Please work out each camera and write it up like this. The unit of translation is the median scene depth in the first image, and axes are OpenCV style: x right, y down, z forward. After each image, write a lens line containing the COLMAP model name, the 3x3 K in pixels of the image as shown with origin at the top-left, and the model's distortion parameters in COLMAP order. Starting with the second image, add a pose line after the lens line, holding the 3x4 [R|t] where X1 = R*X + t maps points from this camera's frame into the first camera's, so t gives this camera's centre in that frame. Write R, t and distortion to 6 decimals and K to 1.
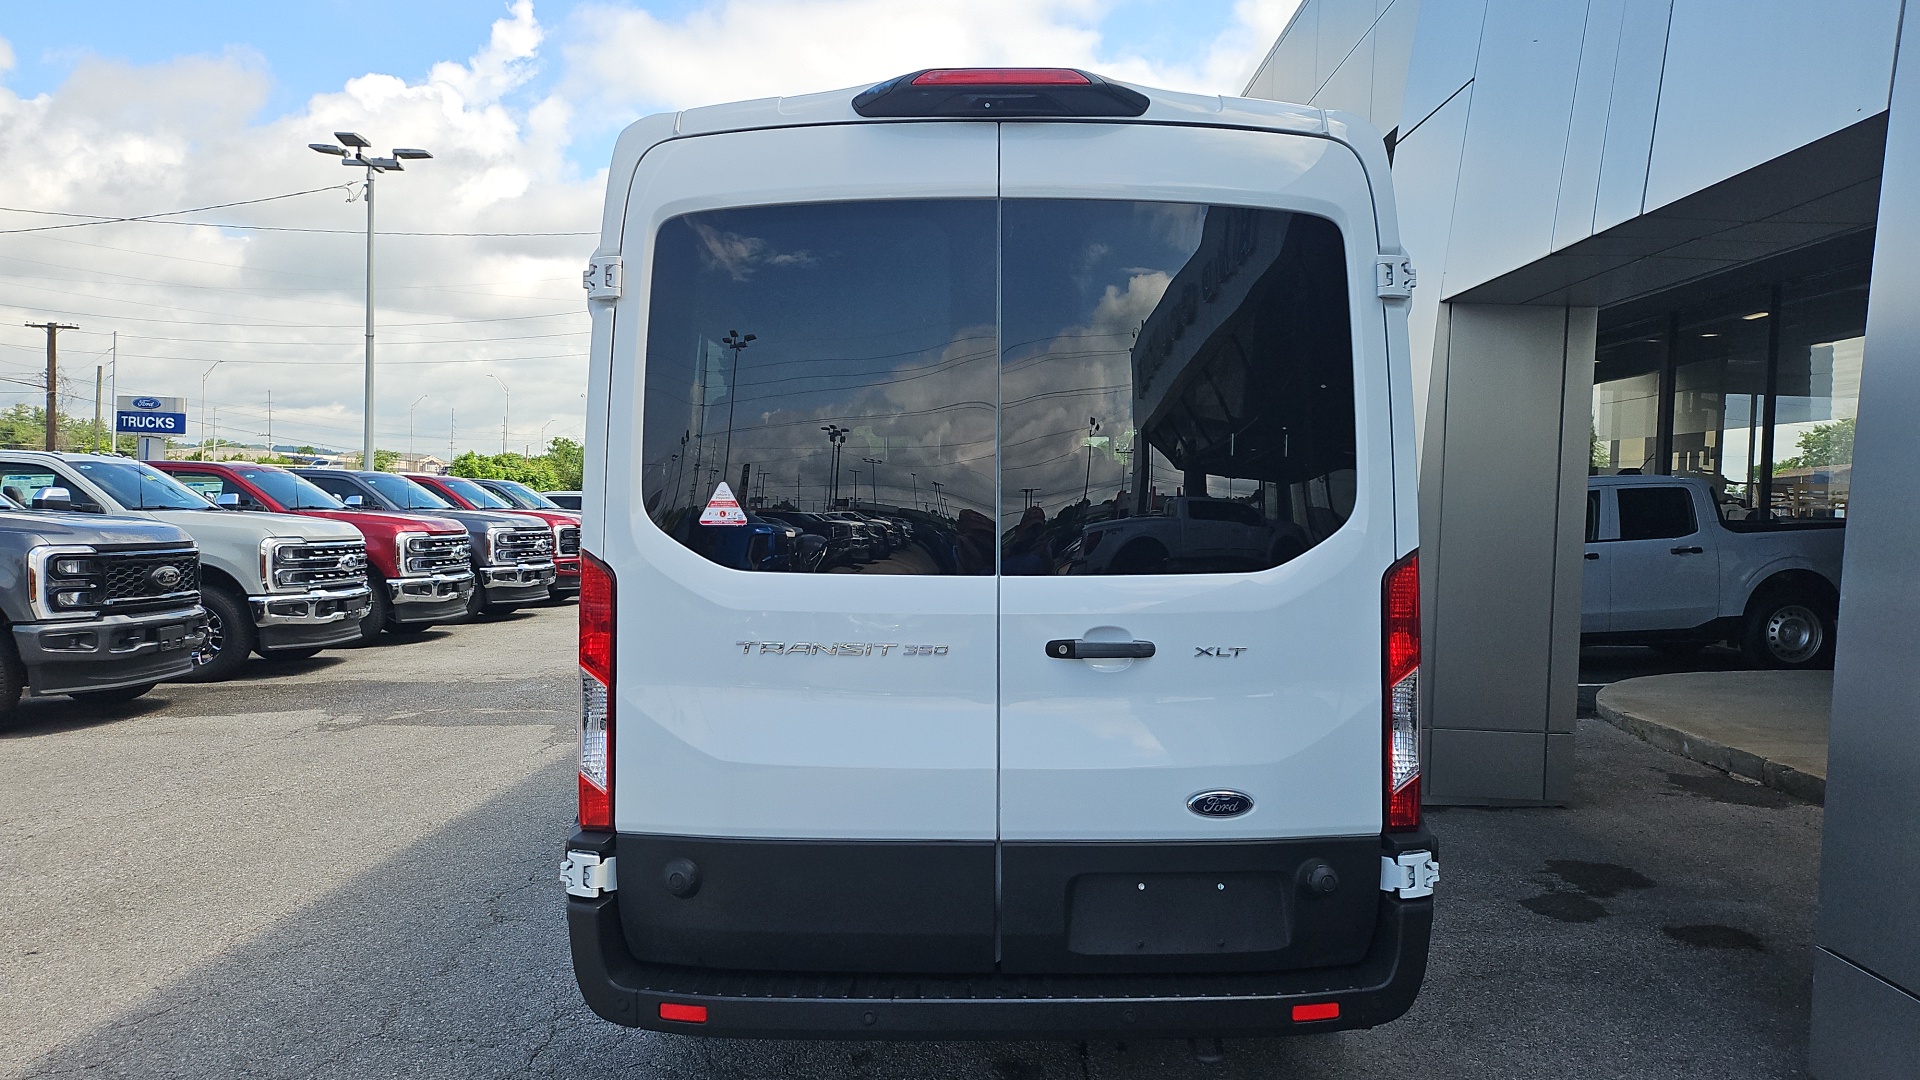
lens RADIAL K [[1423.6, 0, 974.5], [0, 1423.6, 550.4], [0, 0, 1]] dist [0.055744, -0.052878]
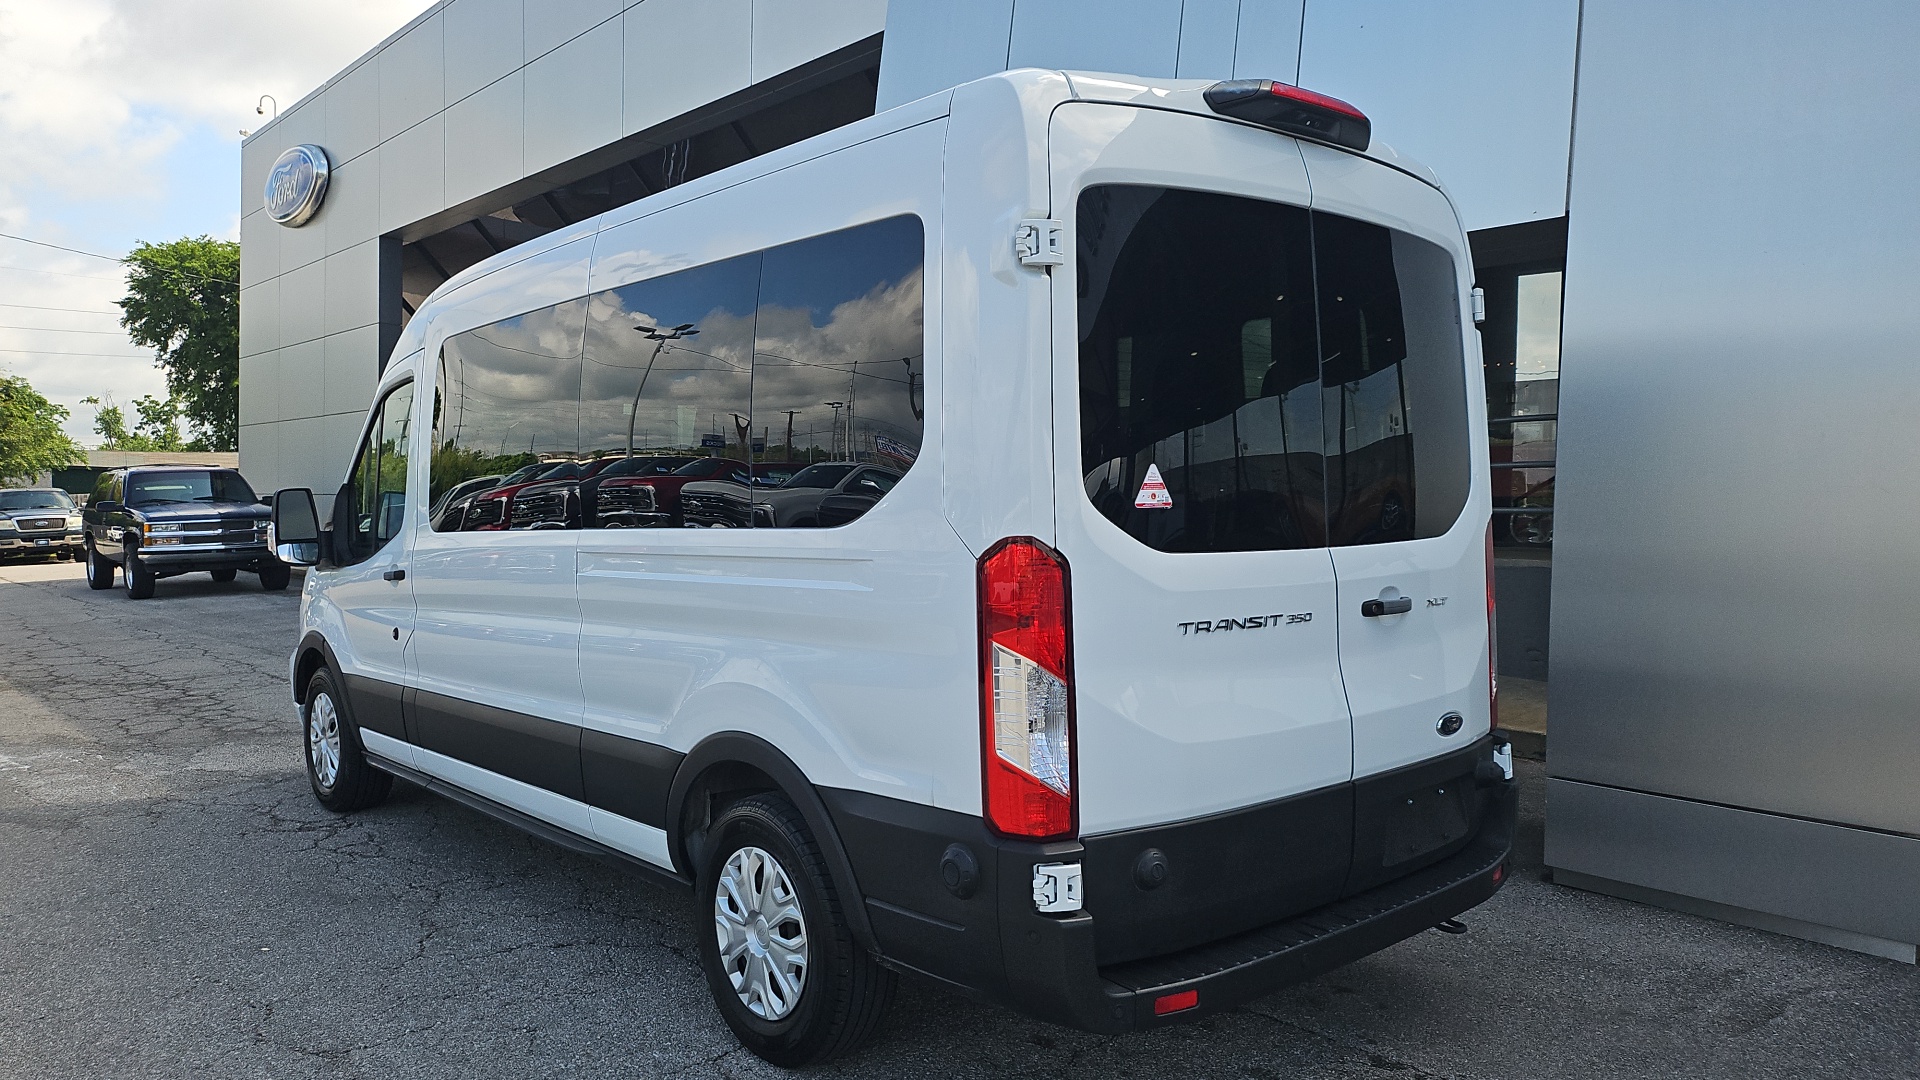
lens RADIAL K [[1423.6, 0, 967.5], [0, 1423.6, 525.5], [0, 0, 1]] dist [0.055744, -0.052878]
pose [[0.752602, -0.030294, 0.657778, -0.925719], [0.030027, 0.999481, 0.011676, -0.020552], [-0.657790, 0.010964, 0.753121, 0.336281]]
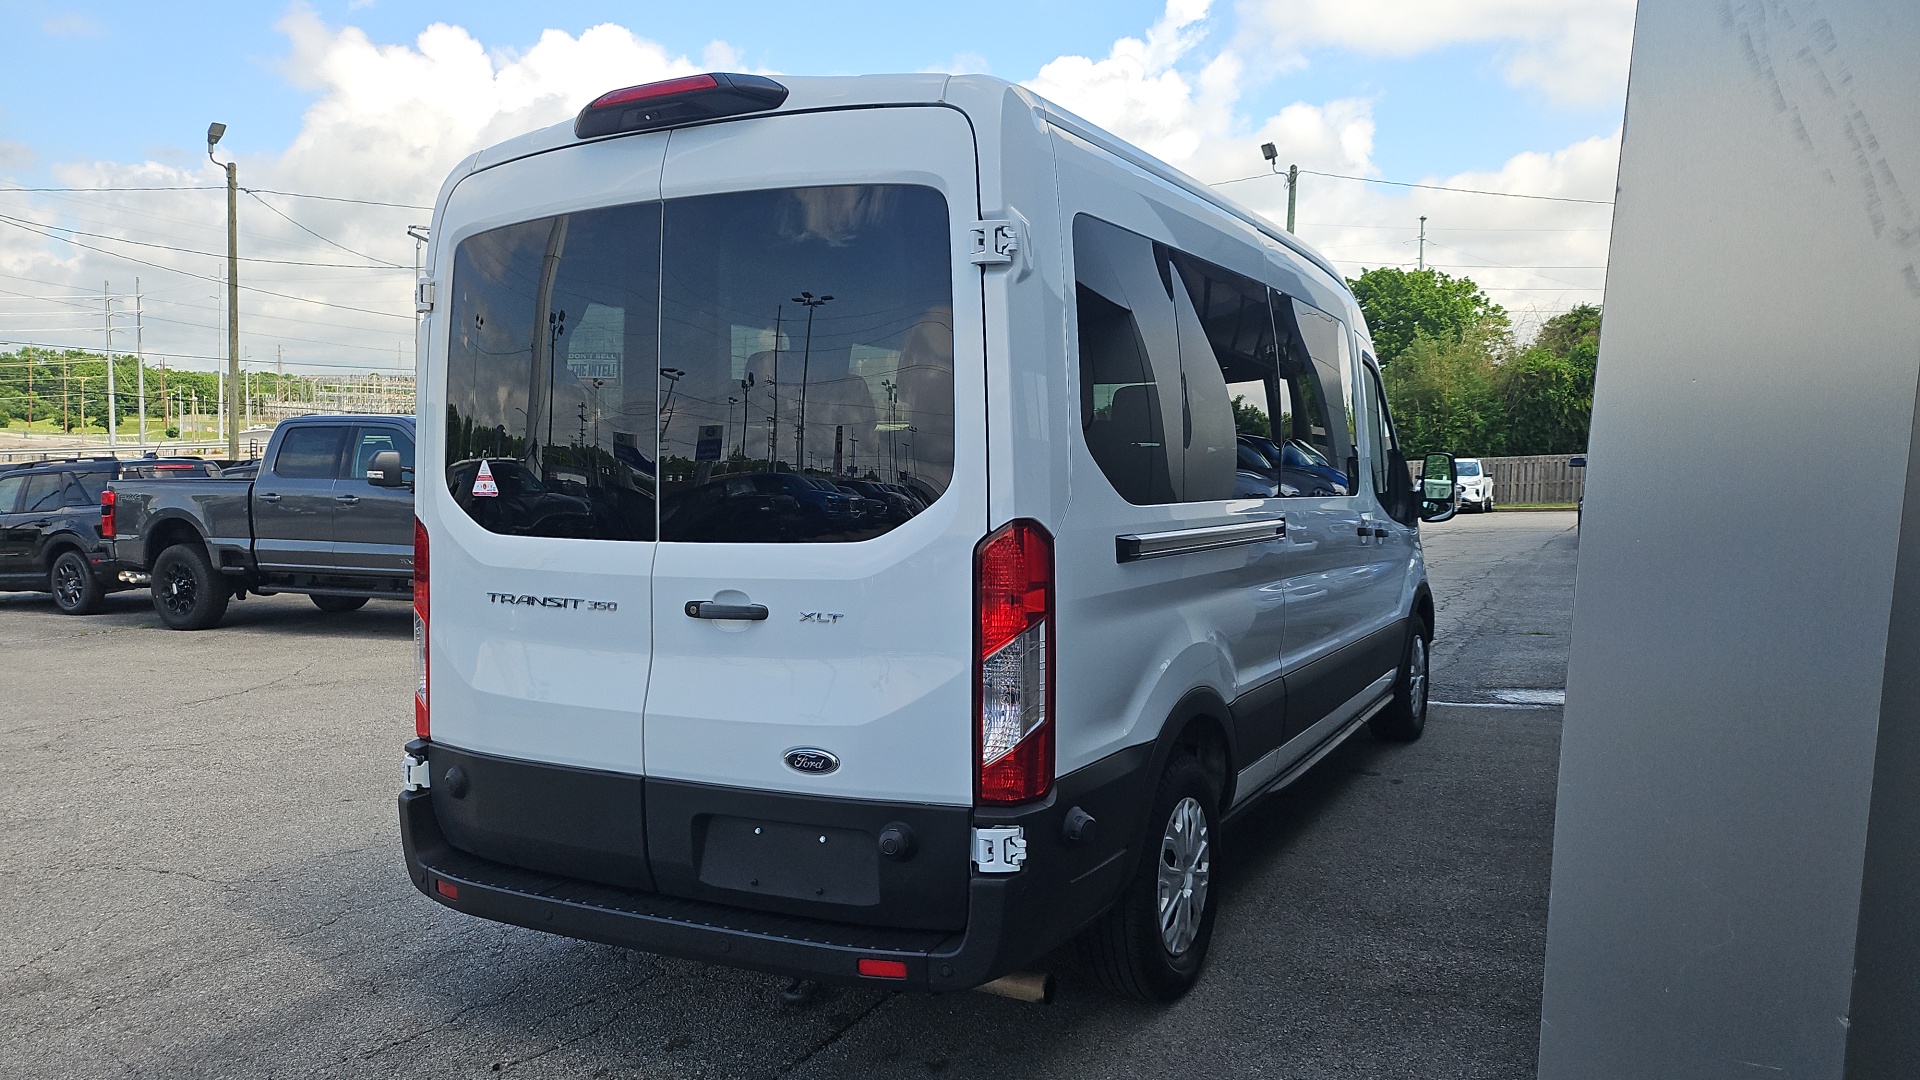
lens RADIAL K [[1423.6, 0, 970.0], [0, 1423.6, 547.0], [0, 0, 1]] dist [0.055744, -0.052878]
pose [[0.878230, 0.018079, -0.477898, 0.760606], [-0.001504, 0.999385, 0.035042, -0.017272], [0.478237, -0.030056, 0.877716, 0.132135]]
